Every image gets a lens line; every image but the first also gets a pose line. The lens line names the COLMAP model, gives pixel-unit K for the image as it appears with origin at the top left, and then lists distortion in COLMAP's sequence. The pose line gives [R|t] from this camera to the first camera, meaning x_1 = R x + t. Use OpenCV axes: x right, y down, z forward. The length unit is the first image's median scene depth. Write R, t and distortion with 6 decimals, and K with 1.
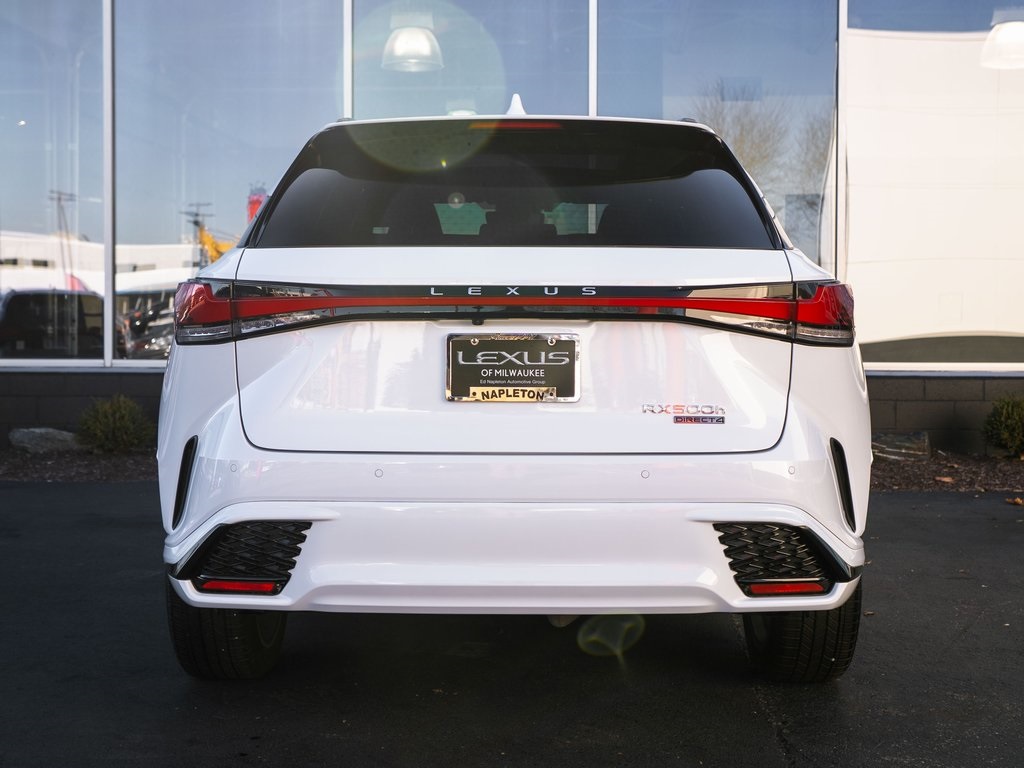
lens RADIAL K [[1468.0, 0, 512.0], [0, 1468.0, 384.0], [0, 0, 1]] dist [-0.018450, 0.014926]
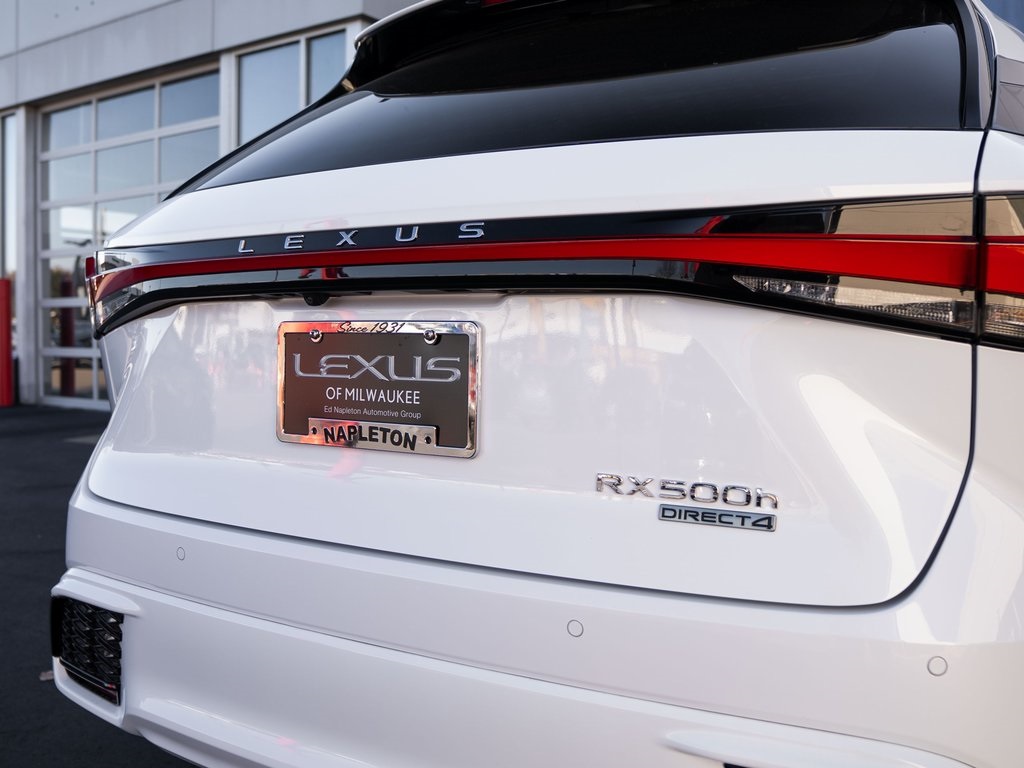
lens RADIAL K [[989.7, 0, 484.6], [0, 989.7, 382.8], [0, 0, 1]] dist [-0.067339, 0.000855]
pose [[0.849334, 0.028444, -0.527089, 0.223745], [-0.026659, 0.999584, 0.010985, -0.017139], [0.527182, 0.004722, 0.849739, 0.717626]]
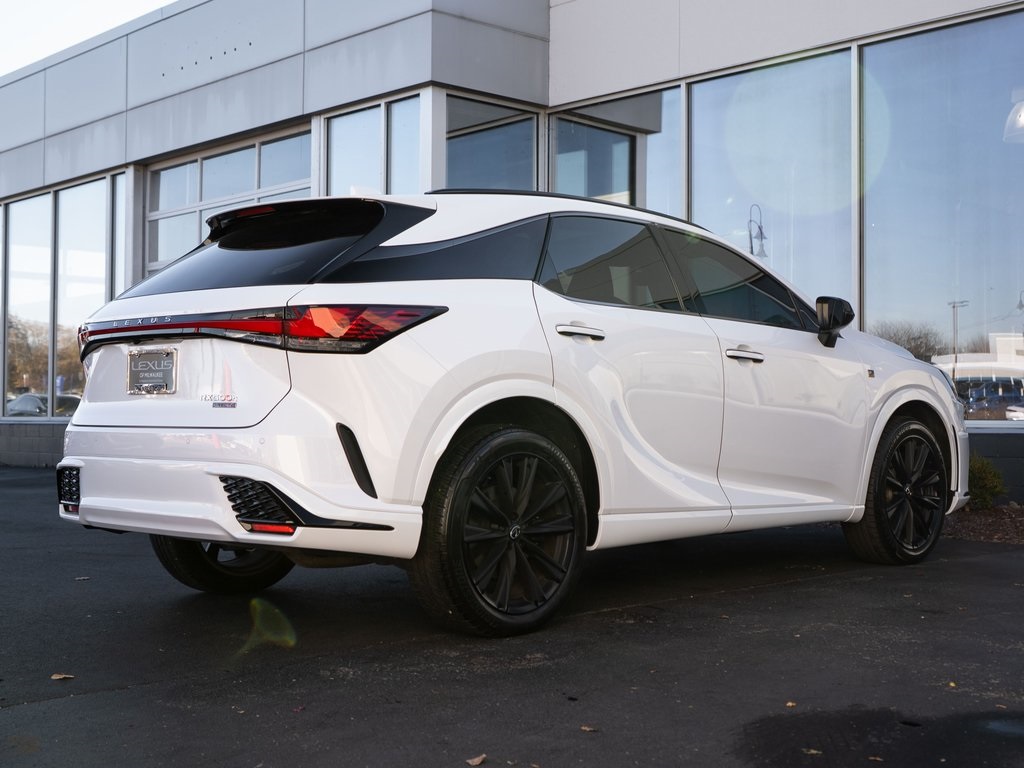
lens RADIAL K [[1468.0, 0, 512.0], [0, 1468.0, 384.0], [0, 0, 1]] dist [-0.018450, 0.014926]
pose [[0.717272, -0.017012, -0.696586, 1.337306], [-0.032503, 0.997797, -0.057836, 0.078113], [0.696035, 0.064126, 0.715139, 0.167813]]
